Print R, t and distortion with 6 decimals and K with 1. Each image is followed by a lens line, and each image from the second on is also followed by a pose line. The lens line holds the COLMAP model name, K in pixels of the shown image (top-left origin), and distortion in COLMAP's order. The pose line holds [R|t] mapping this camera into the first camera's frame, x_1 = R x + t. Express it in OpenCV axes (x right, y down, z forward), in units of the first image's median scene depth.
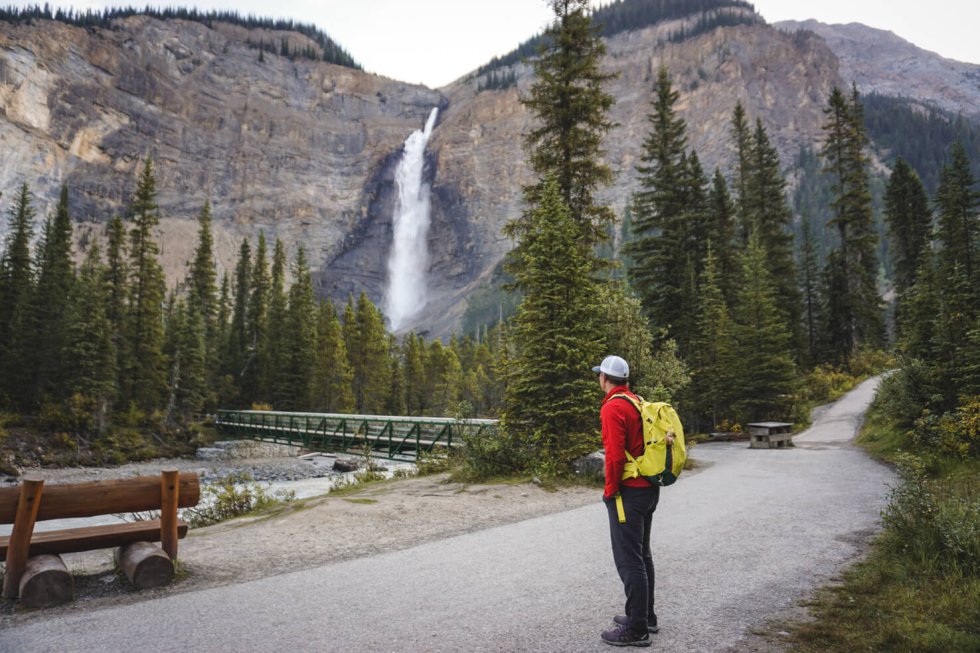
lens RADIAL K [[637.2, 0, 451.7], [0, 637.2, 325.0], [0, 0, 1]] dist [-0.003233, 0.002376]
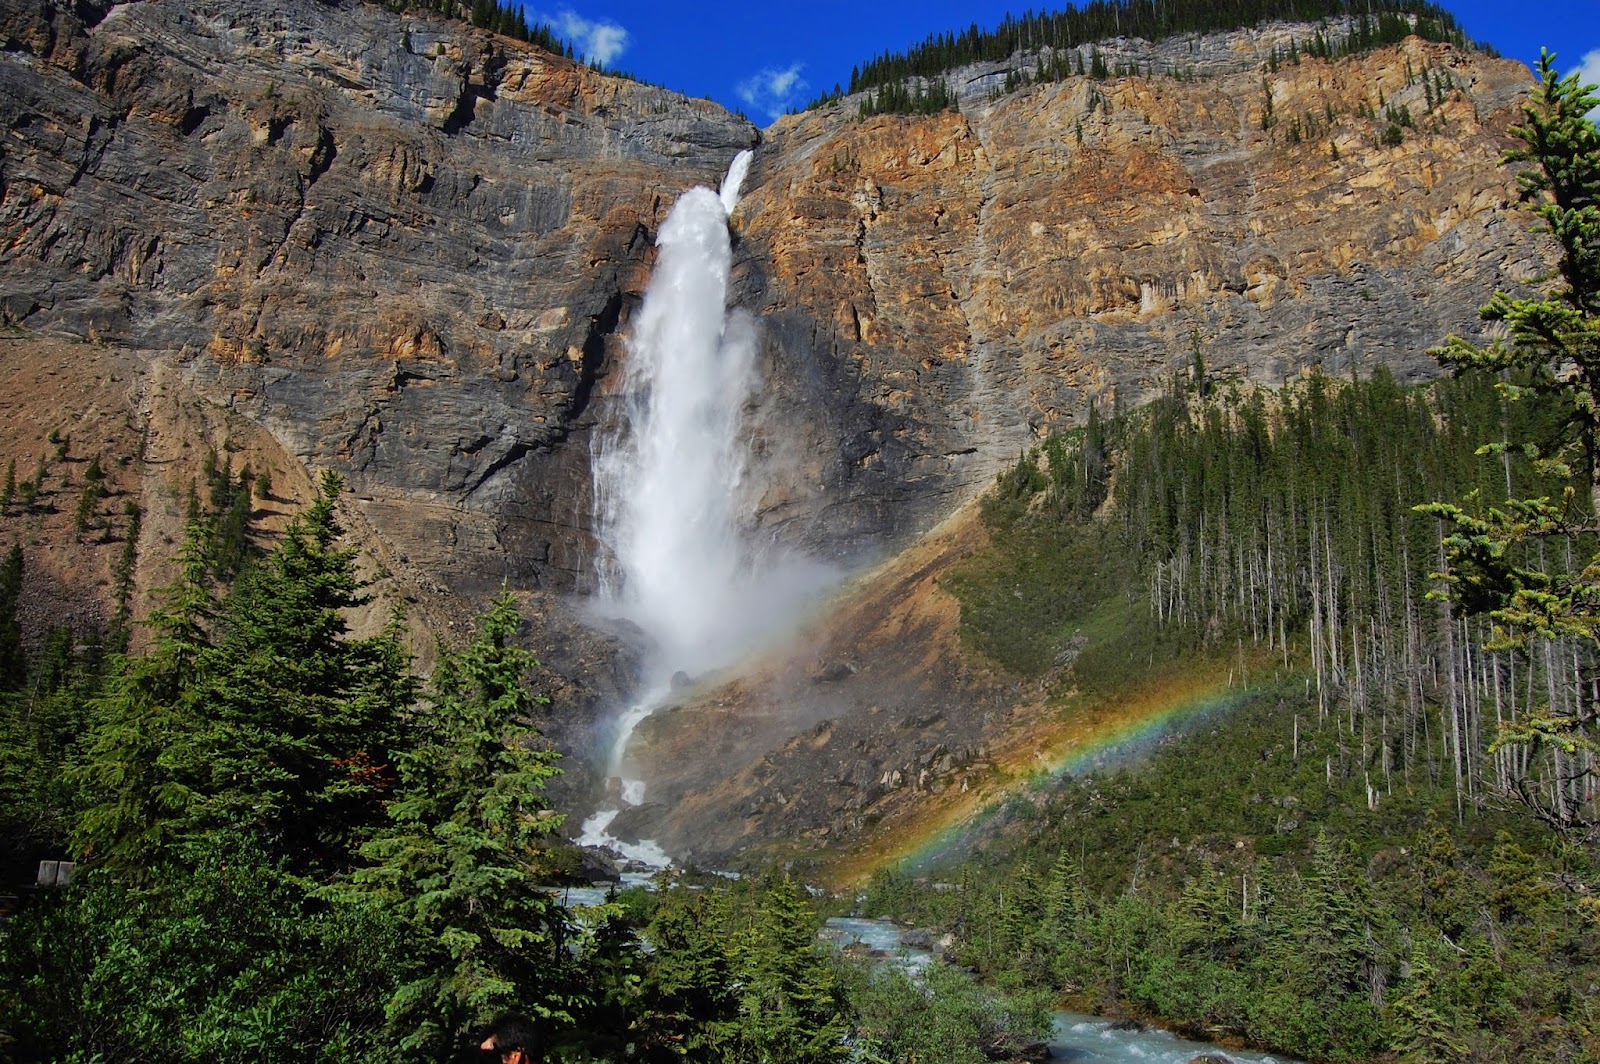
lens RADIAL K [[1277.0, 0, 800.0], [0, 1277.0, 532.0], [0, 0, 1]] dist [-0.095389, 0.043376]
pose [[0.987235, 0.065446, 0.145206, -0.102542], [-0.042339, 0.986711, -0.156869, 0.027405], [-0.153543, 0.148719, 0.976887, 0.263569]]
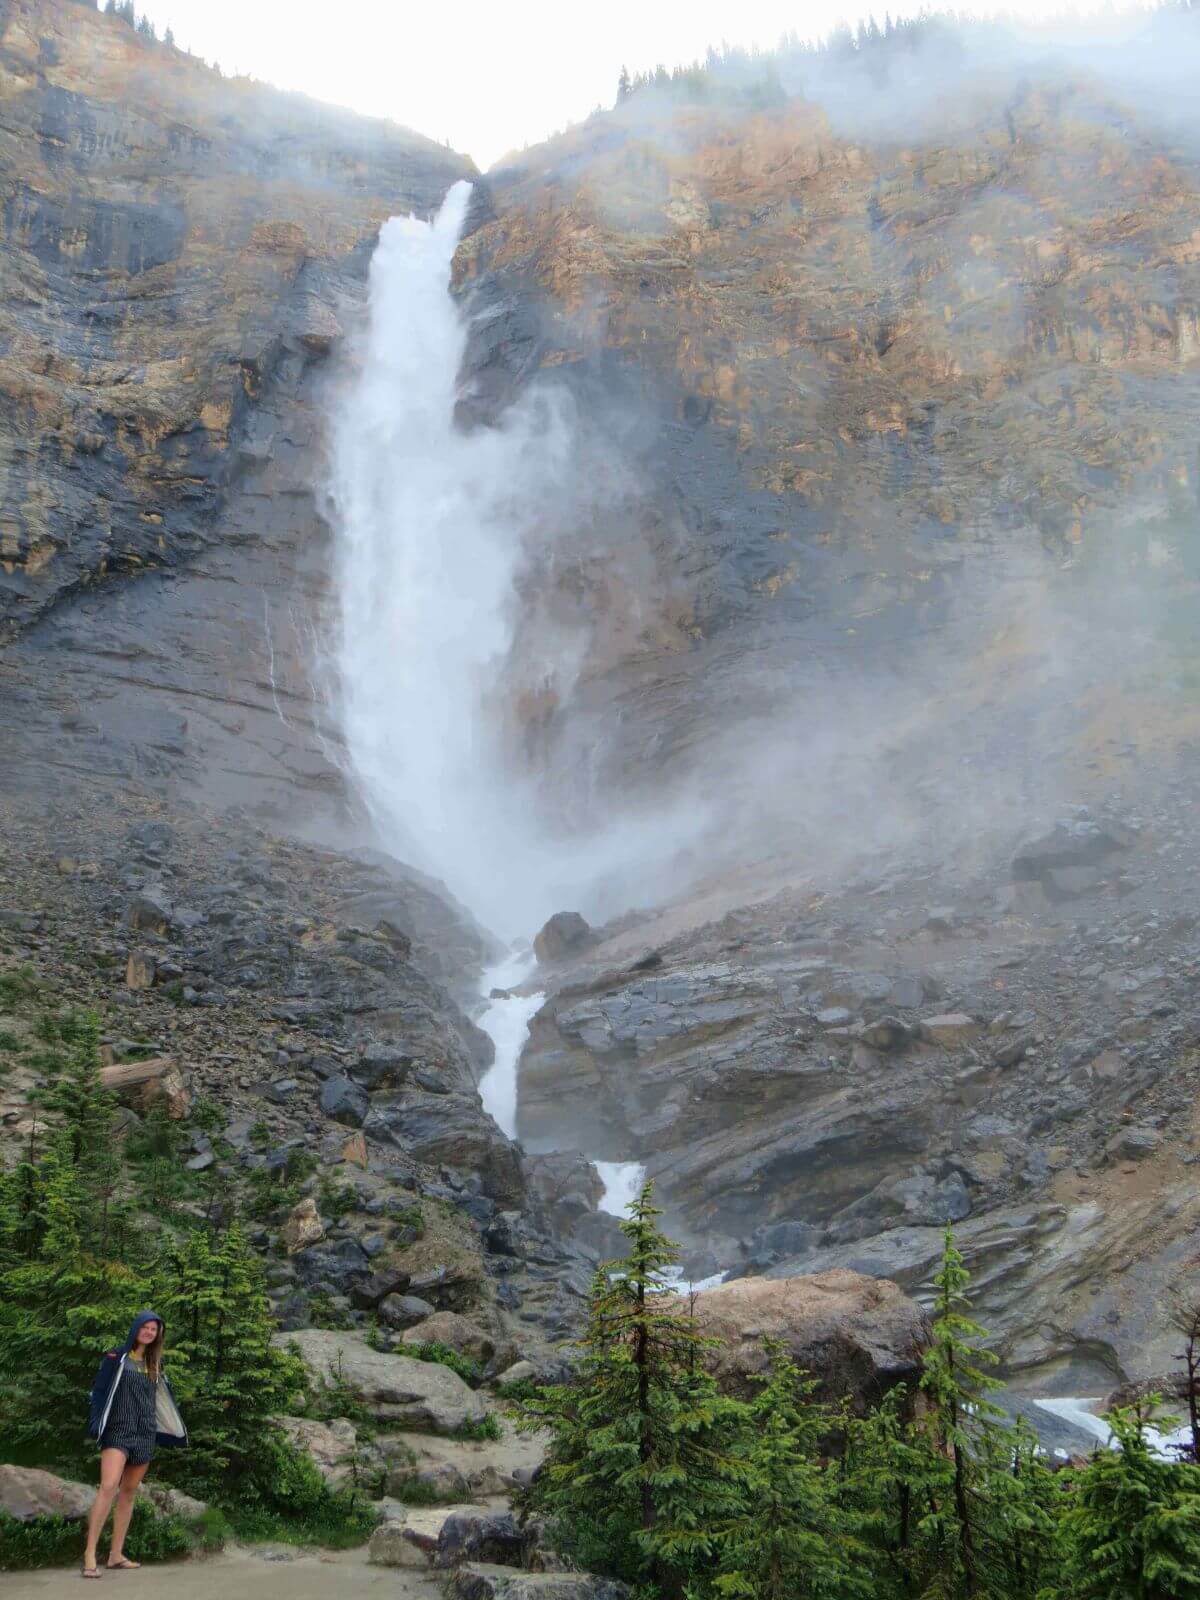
lens RADIAL K [[1531.8, 0, 600.0], [0, 1531.8, 800.0], [0, 0, 1]] dist [-0.028877, -0.007417]
pose [[0.963530, 0.051676, 0.262563, -0.132114], [0.008847, 0.974490, -0.224255, 0.041957], [-0.267454, 0.218400, 0.938493, 0.512311]]
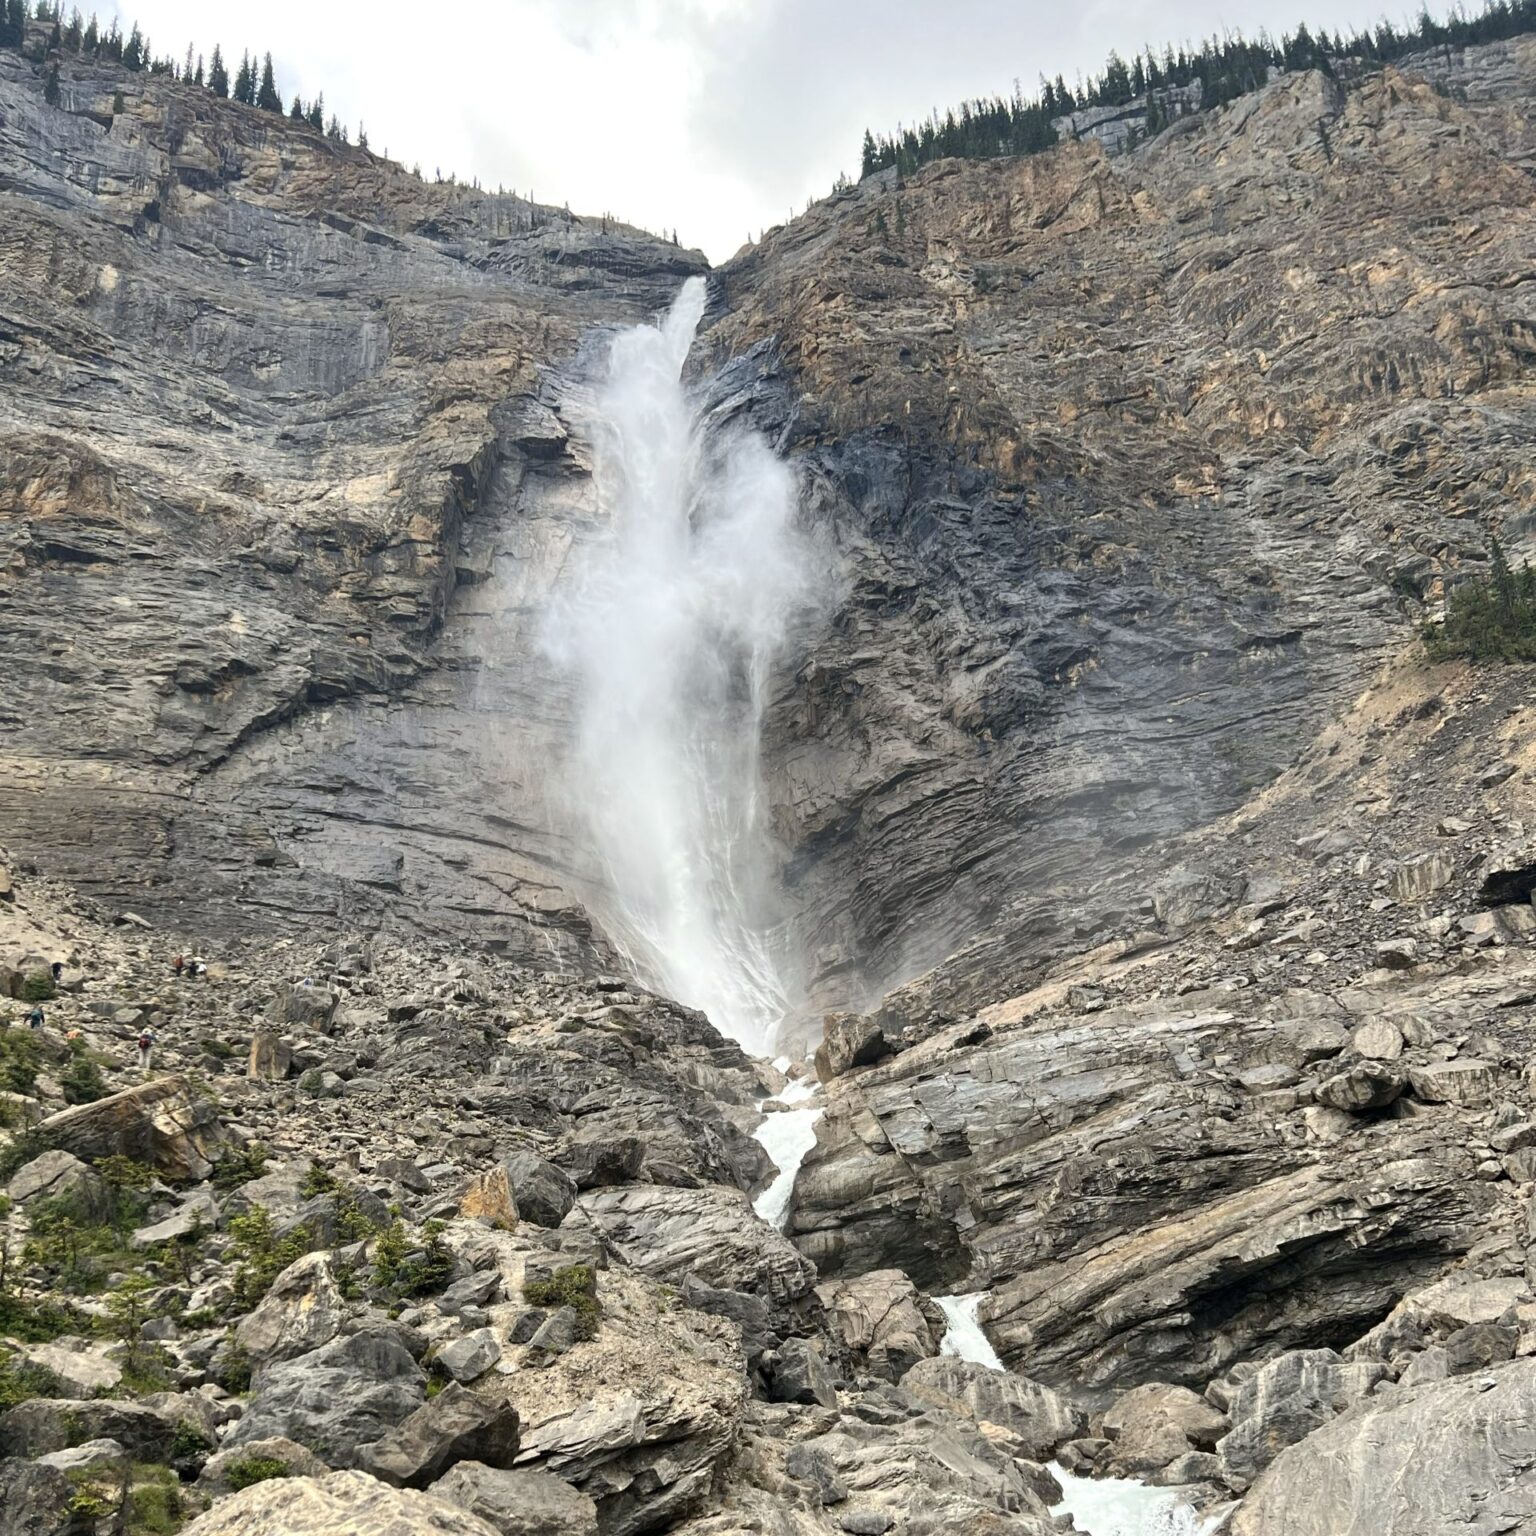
lens RADIAL K [[1573.1, 0, 751.6], [0, 1573.1, 1043.1], [0, 0, 1]] dist [0.032925, -0.037259]
pose [[0.982199, 0.000963, 0.187839, -0.122677], [0.037429, 0.978931, -0.200732, 0.046853], [-0.184075, 0.204189, 0.961469, 0.557066]]
